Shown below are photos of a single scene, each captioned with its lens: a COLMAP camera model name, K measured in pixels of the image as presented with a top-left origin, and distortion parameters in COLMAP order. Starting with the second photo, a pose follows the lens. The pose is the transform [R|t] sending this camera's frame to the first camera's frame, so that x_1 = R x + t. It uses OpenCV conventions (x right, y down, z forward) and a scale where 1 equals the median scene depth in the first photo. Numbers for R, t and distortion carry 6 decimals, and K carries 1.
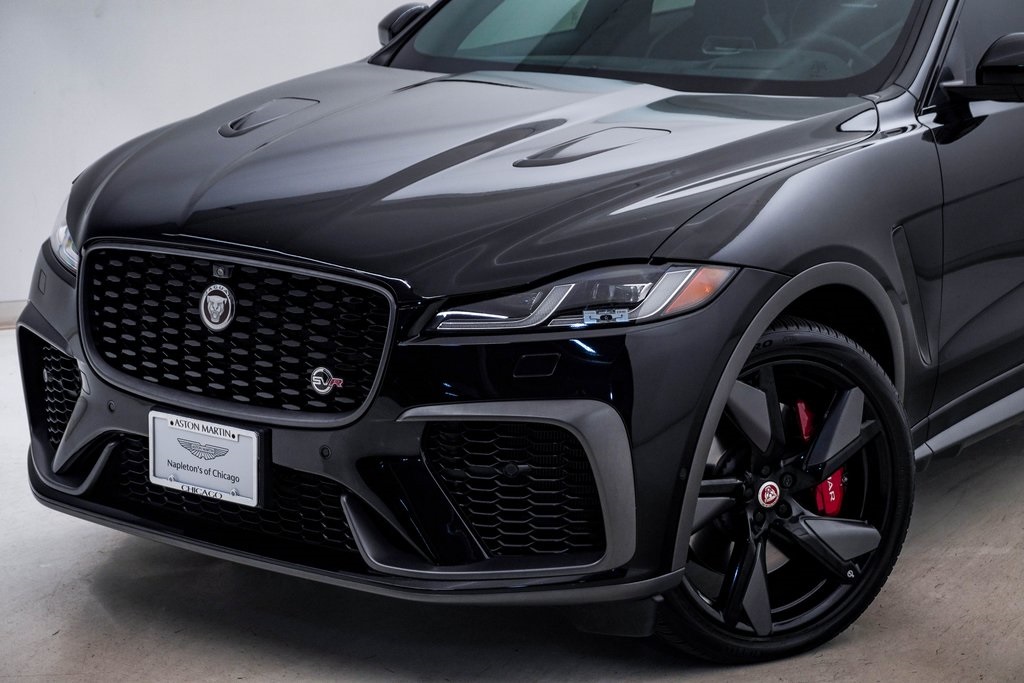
lens RADIAL K [[2182.6, 0, 508.1], [0, 2182.6, 345.4], [0, 0, 1]] dist [0.012600, 0.000000]
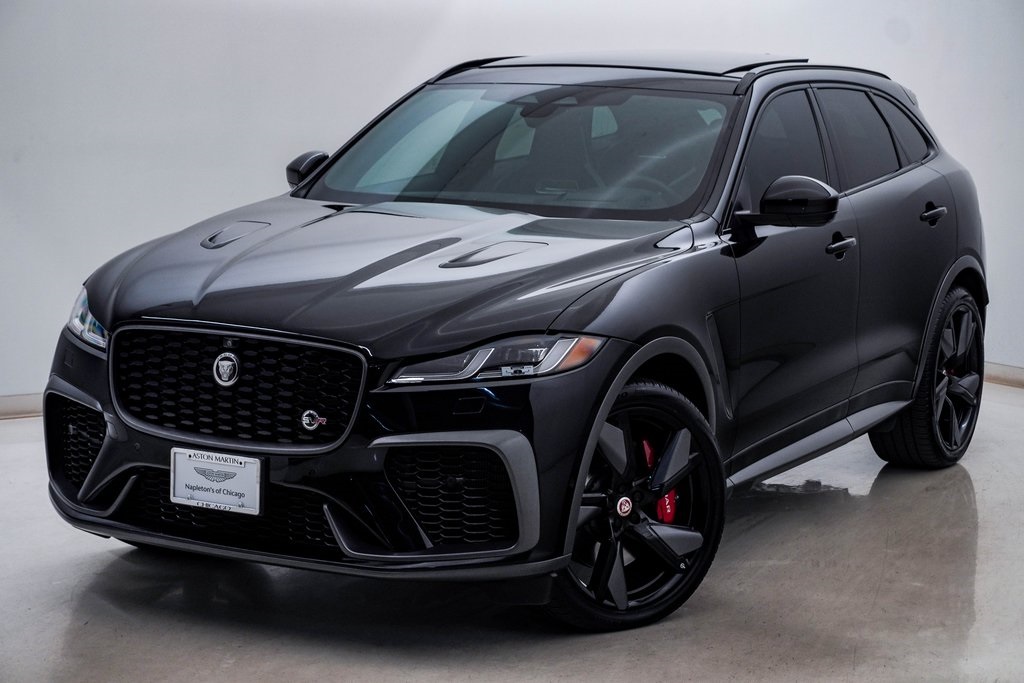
lens RADIAL K [[2182.6, 0, 510.8], [0, 2182.6, 338.7], [0, 0, 1]] dist [0.012600, 0.000000]
pose [[0.991966, -0.002054, 0.126489, -0.126795], [0.011255, 0.997336, -0.072077, 0.062201], [-0.126004, 0.072921, 0.989346, -0.361464]]
